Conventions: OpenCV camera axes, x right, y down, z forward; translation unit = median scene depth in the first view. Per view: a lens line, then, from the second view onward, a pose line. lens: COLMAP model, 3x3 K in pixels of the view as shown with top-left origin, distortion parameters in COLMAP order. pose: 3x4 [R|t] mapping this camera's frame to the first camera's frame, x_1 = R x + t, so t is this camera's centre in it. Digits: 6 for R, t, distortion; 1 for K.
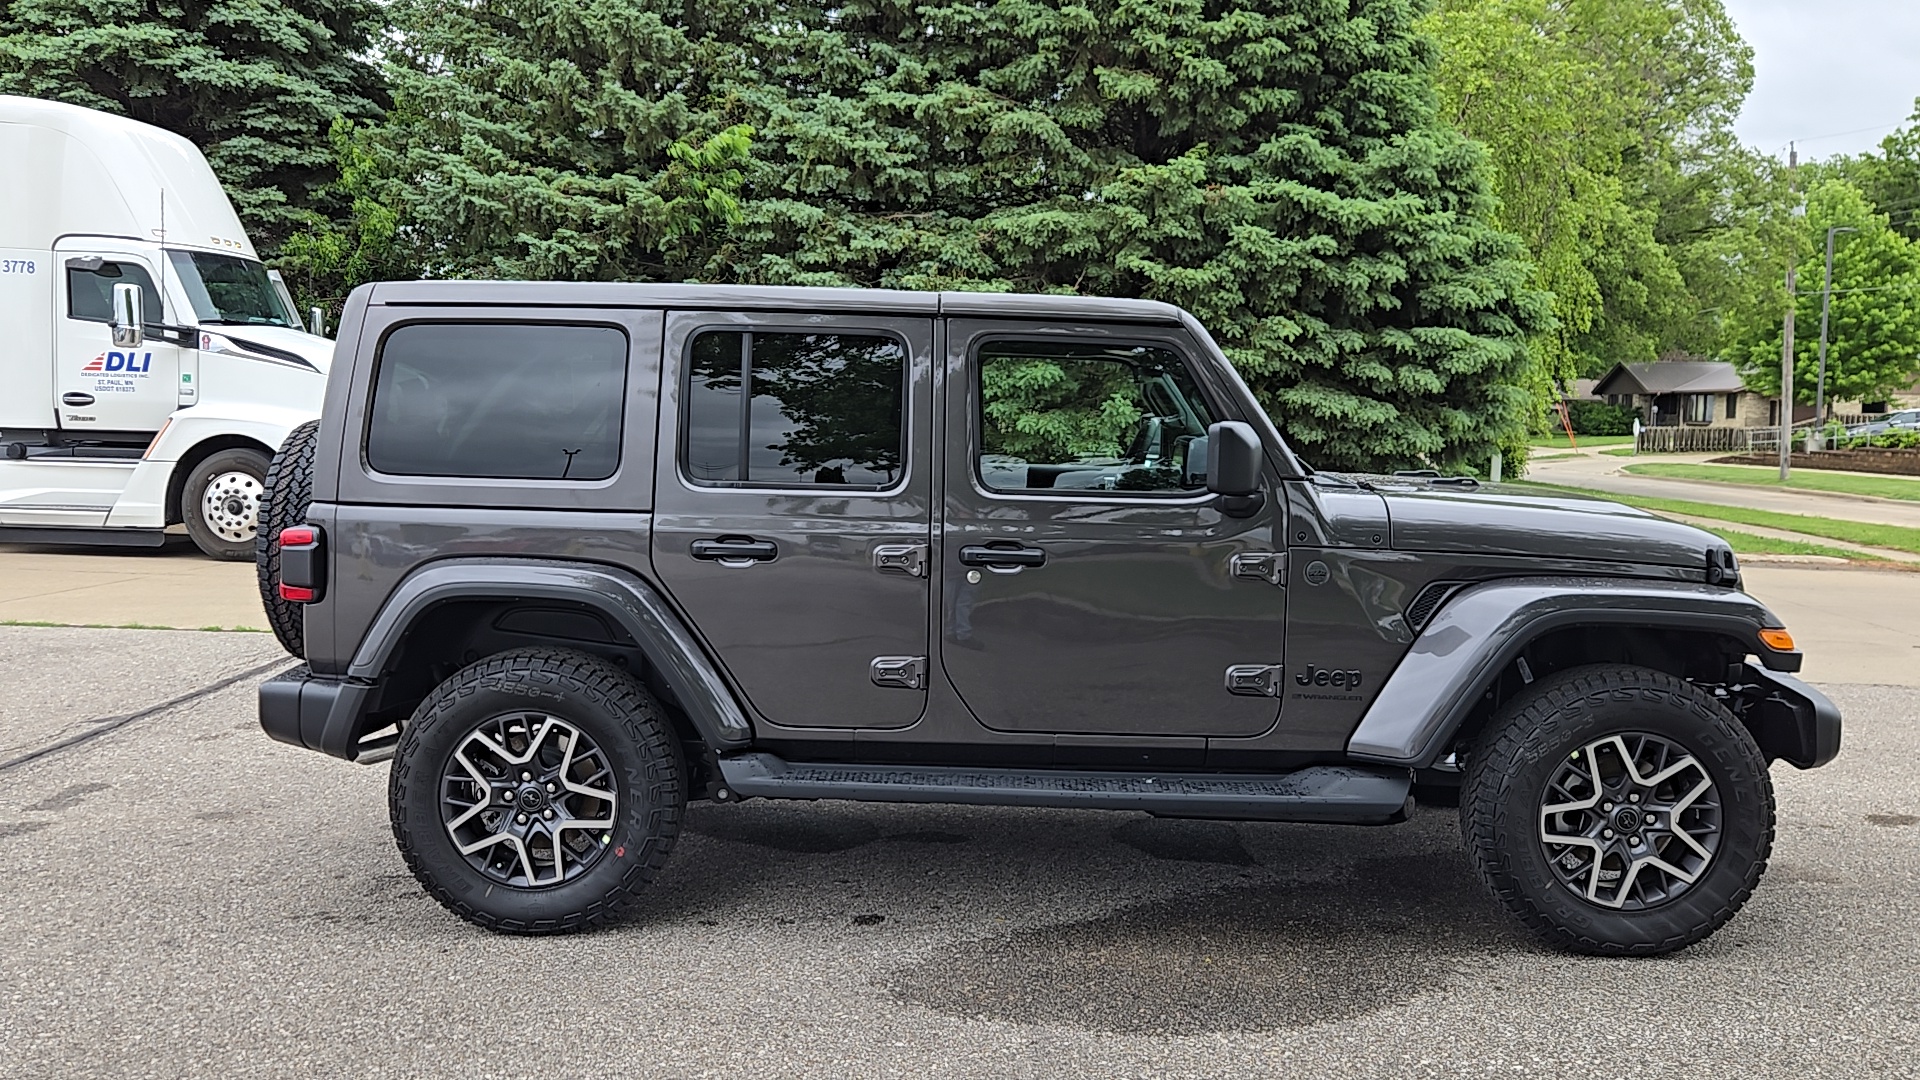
lens RADIAL K [[1609.5, 0, 956.9], [0, 1609.5, 546.6], [0, 0, 1]] dist [0.012929, 0.003090]
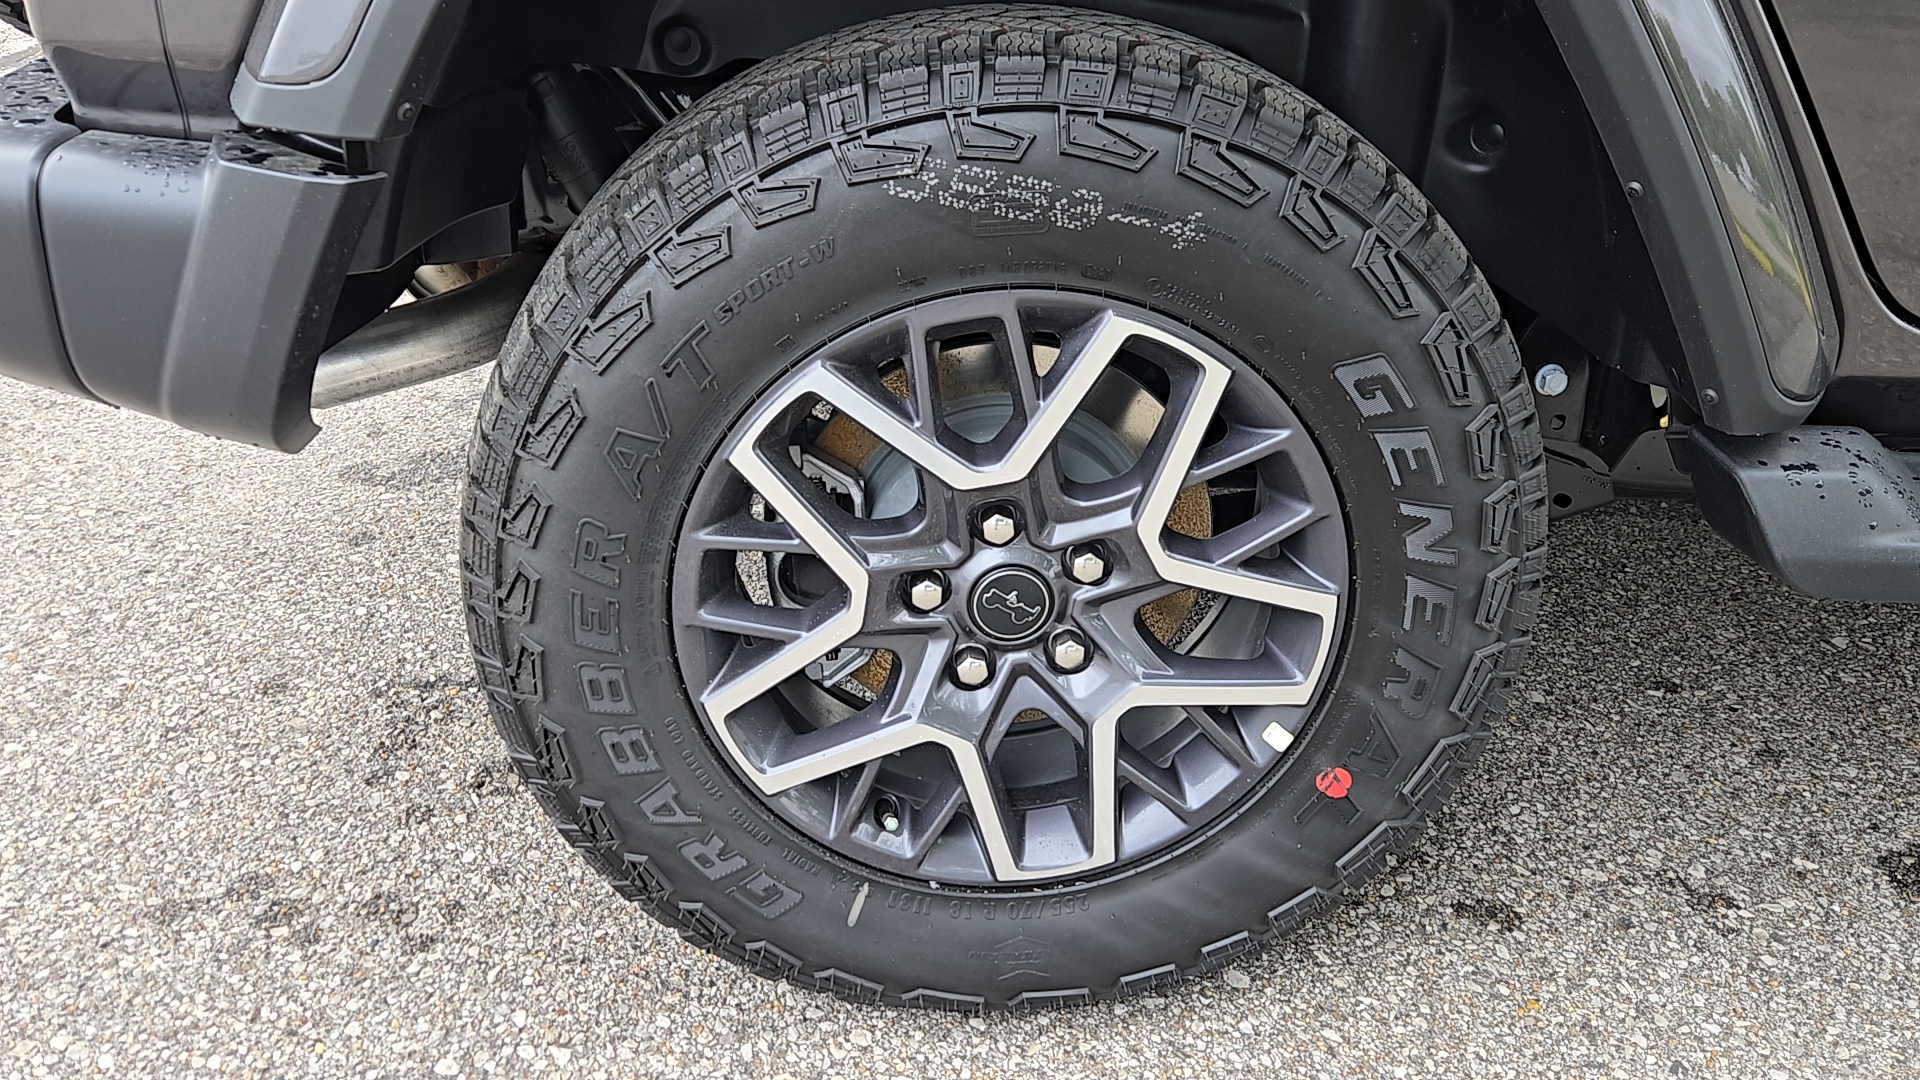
lens RADIAL K [[1609.5, 0, 963.9], [0, 1609.5, 550.7], [0, 0, 1]] dist [0.012929, 0.003090]
pose [[0.996551, -0.011235, 0.082214, -0.293225], [-0.019379, 0.931881, 0.362245, 0.051418], [-0.080684, -0.362589, 0.928450, 0.754023]]
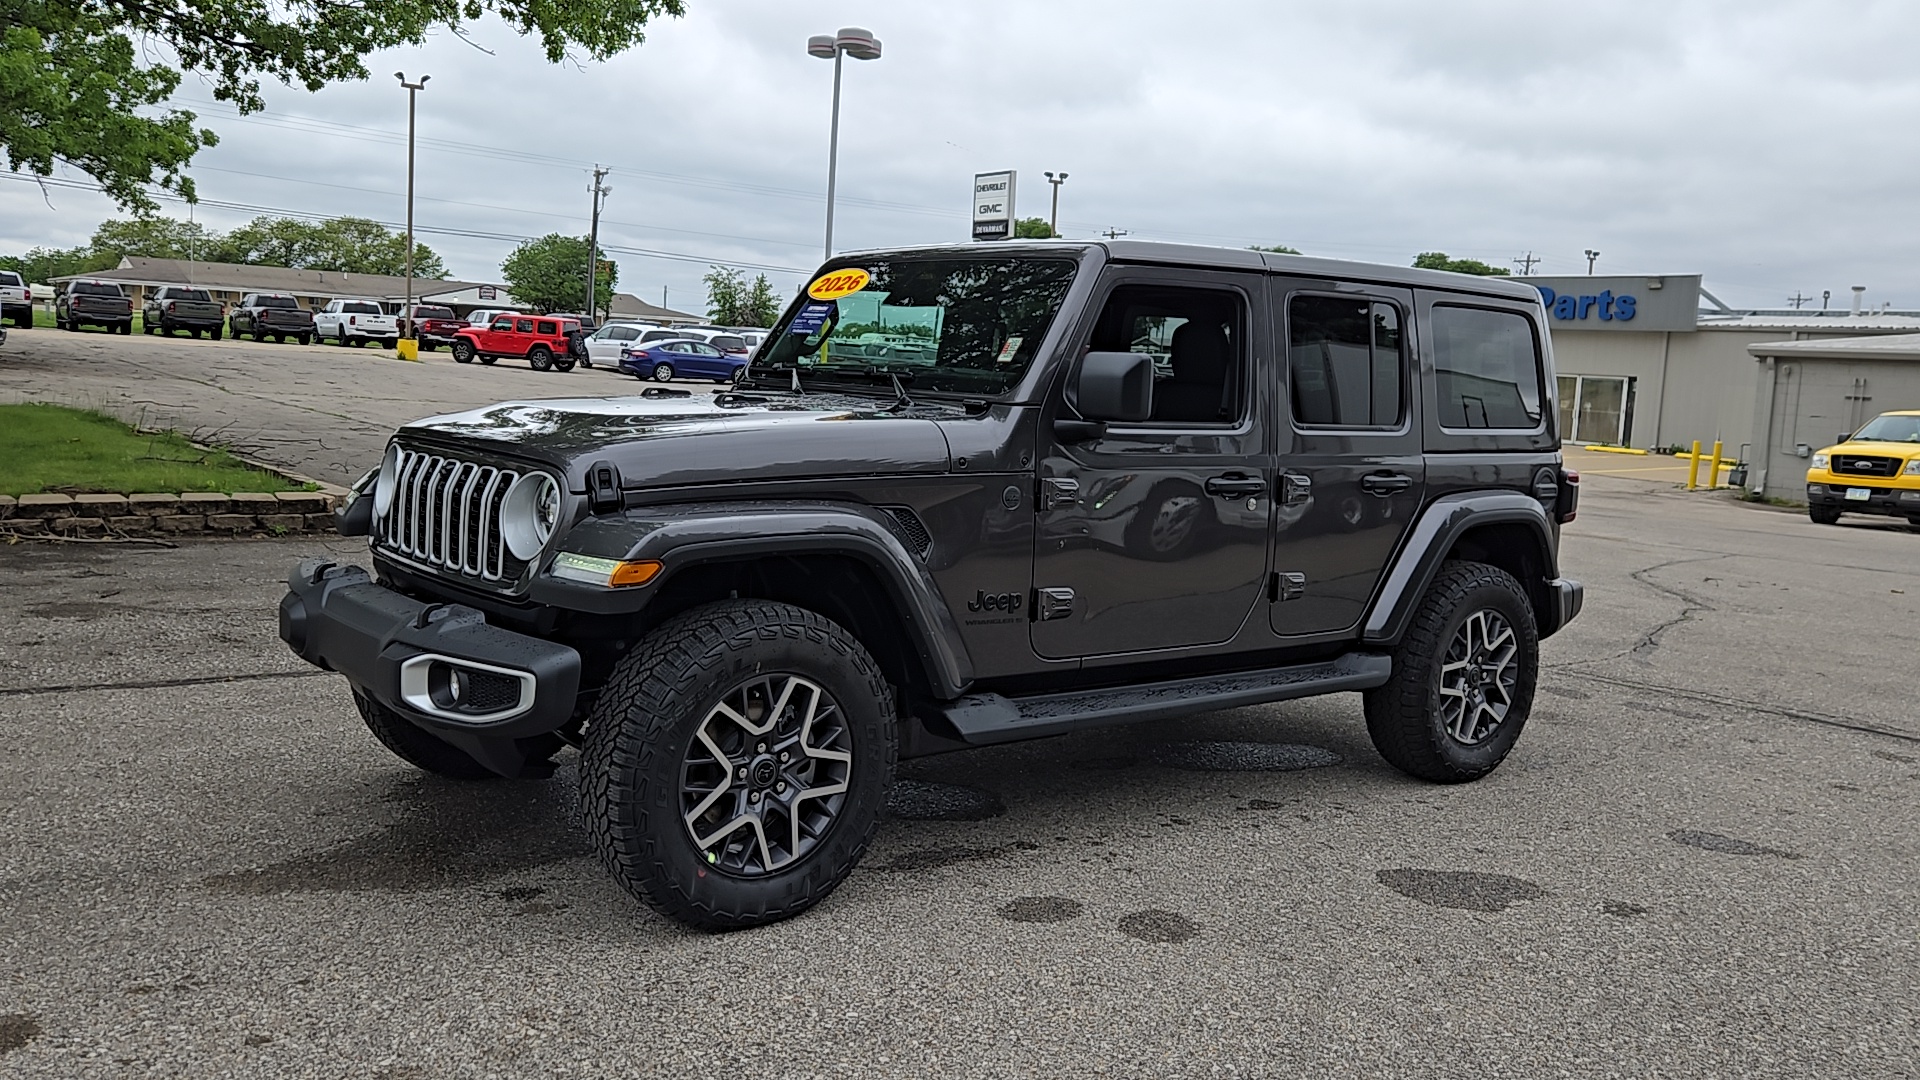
lens RADIAL K [[1609.5, 0, 960.3], [0, 1609.5, 532.4], [0, 0, 1]] dist [0.012929, 0.003090]
pose [[0.755585, -0.038386, 0.653925, -0.747157], [0.001861, 0.998403, 0.056457, -0.022011], [-0.655048, -0.041441, 0.754450, 0.278705]]
